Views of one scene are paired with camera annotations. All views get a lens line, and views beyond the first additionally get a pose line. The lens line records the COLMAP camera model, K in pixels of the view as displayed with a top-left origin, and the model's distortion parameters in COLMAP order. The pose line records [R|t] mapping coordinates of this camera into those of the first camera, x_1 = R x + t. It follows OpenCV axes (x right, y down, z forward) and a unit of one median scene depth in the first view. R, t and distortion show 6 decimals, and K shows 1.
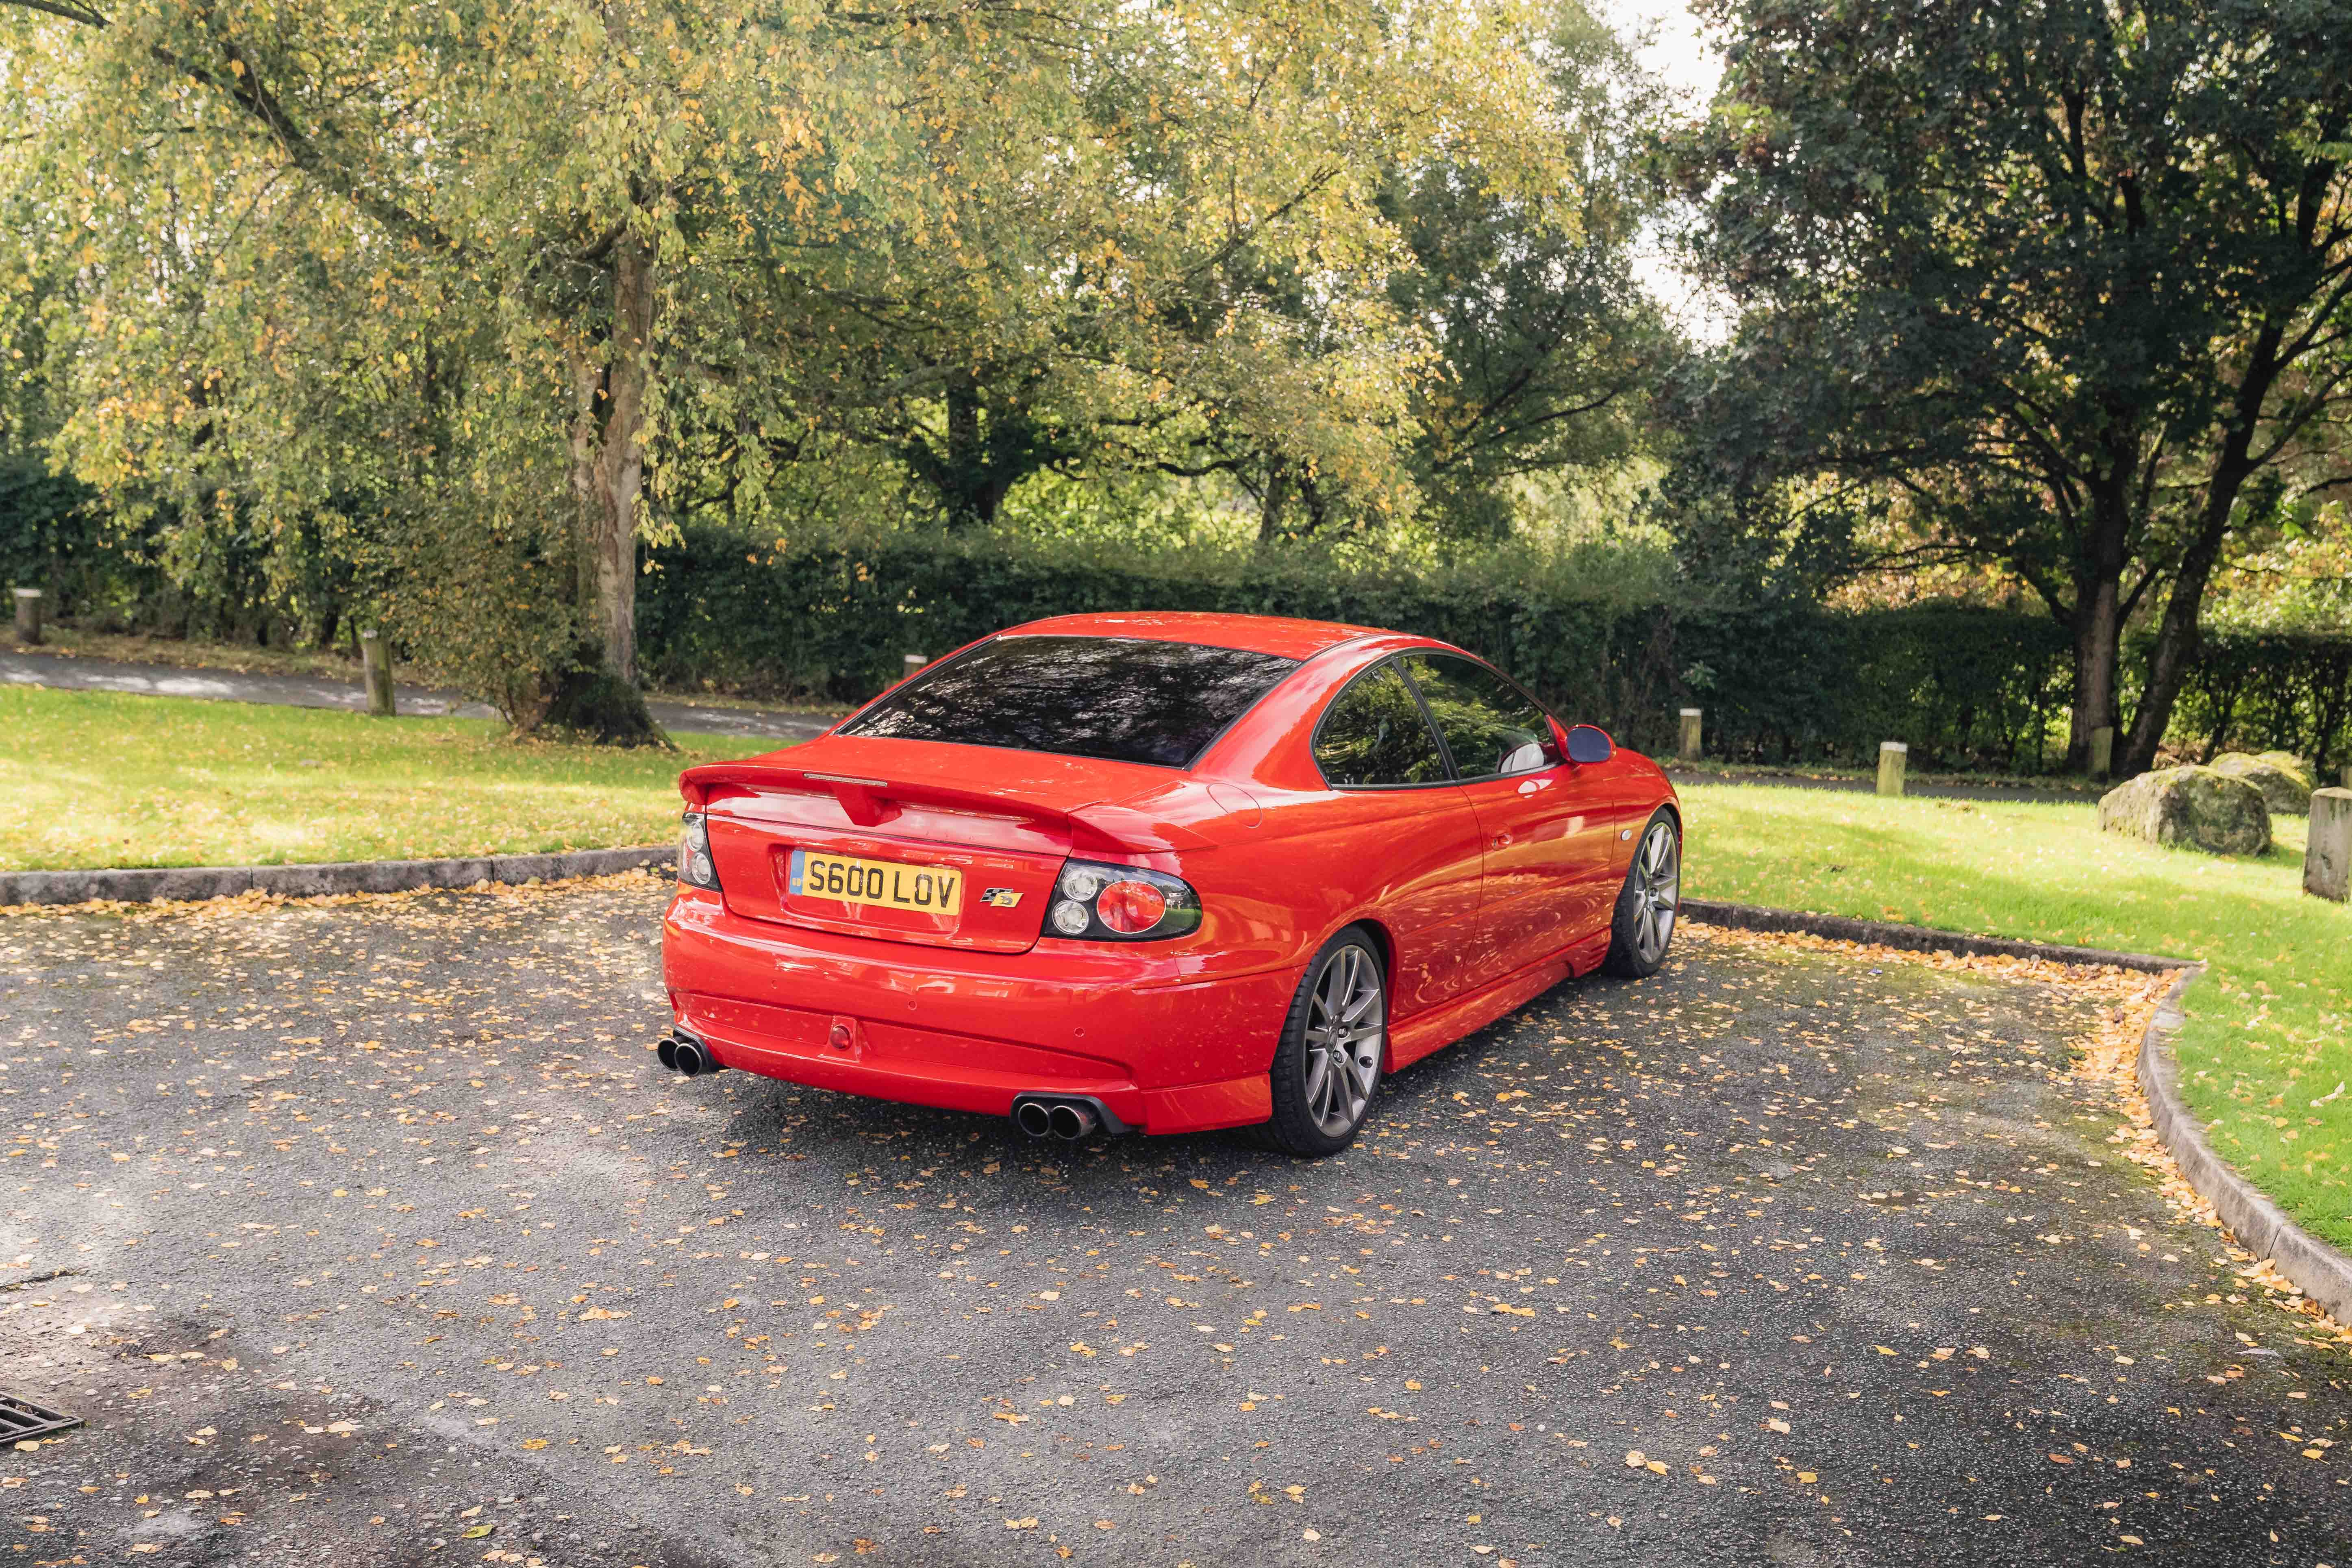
lens RADIAL K [[2522.0, 0, 1107.2], [0, 2522.0, 779.1], [0, 0, 1]] dist [0.022160, 0.005820]
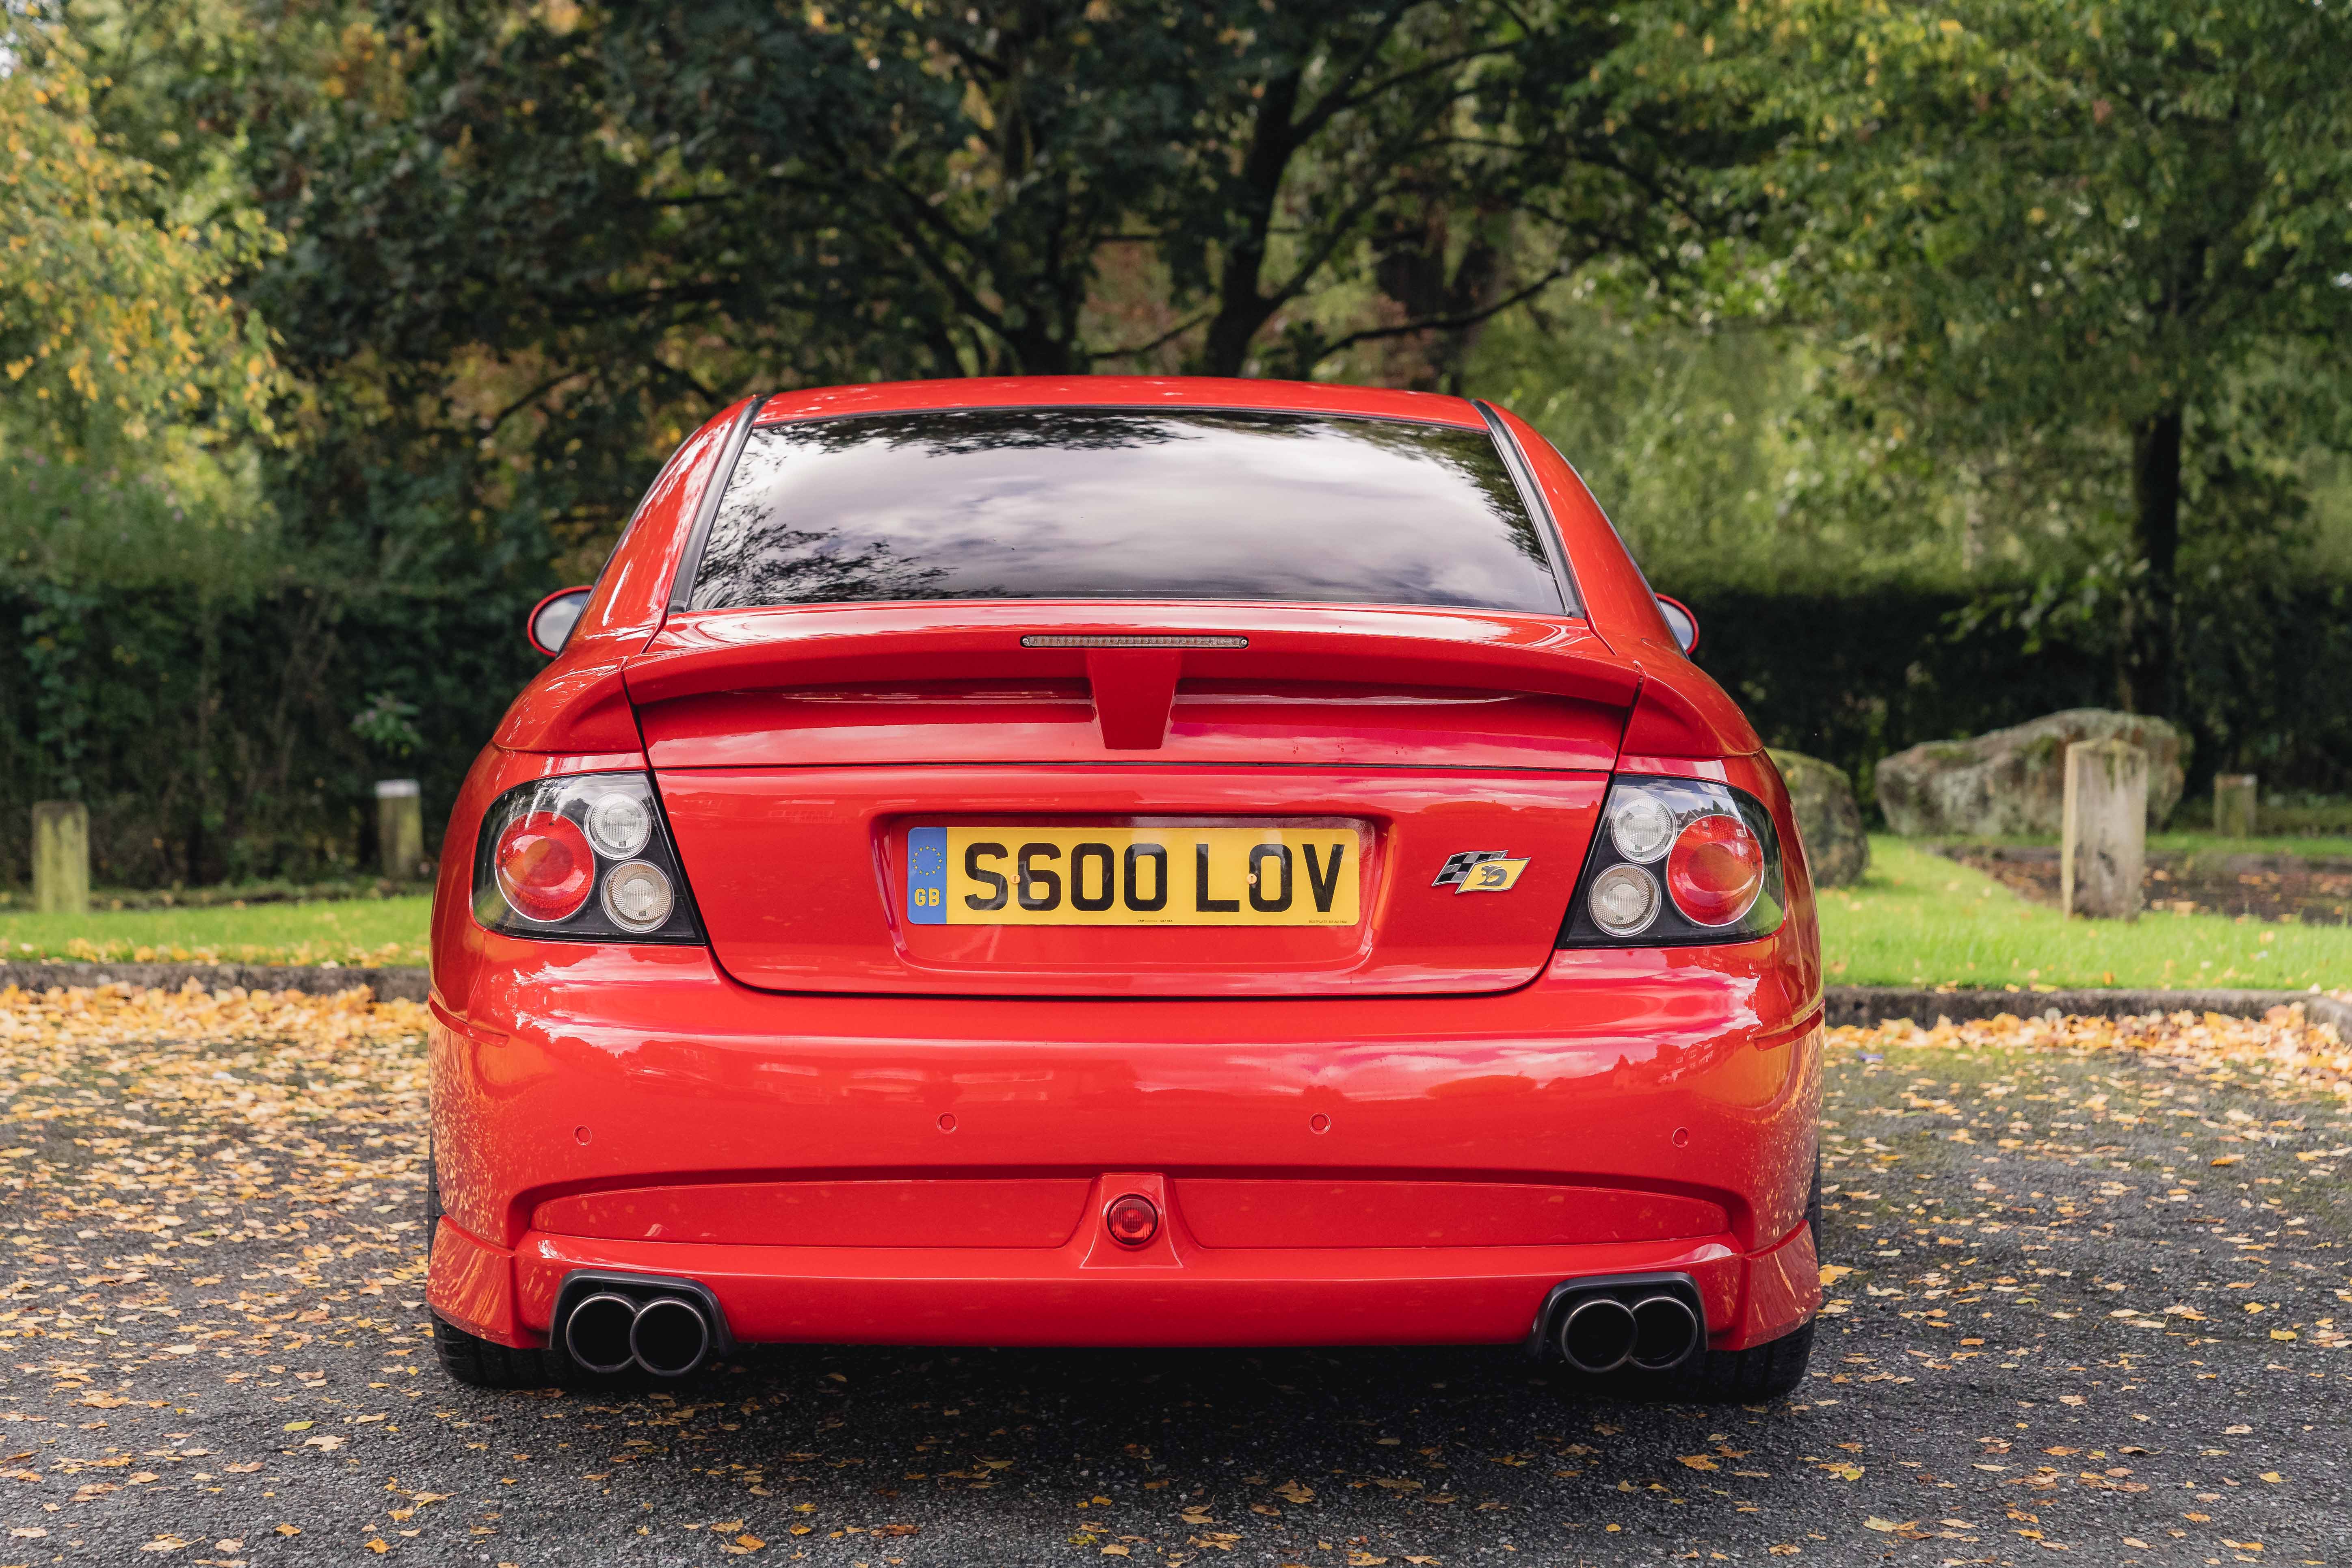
lens RADIAL K [[4902.2, 0, 1053.0], [0, 4902.2, 822.4], [0, 0, 1]] dist [0.060866, -0.026093]
pose [[0.881385, -0.068915, 0.467346, -0.518243], [0.085662, 0.996217, -0.014651, 0.042978], [-0.464568, 0.052947, 0.883953, 0.227535]]
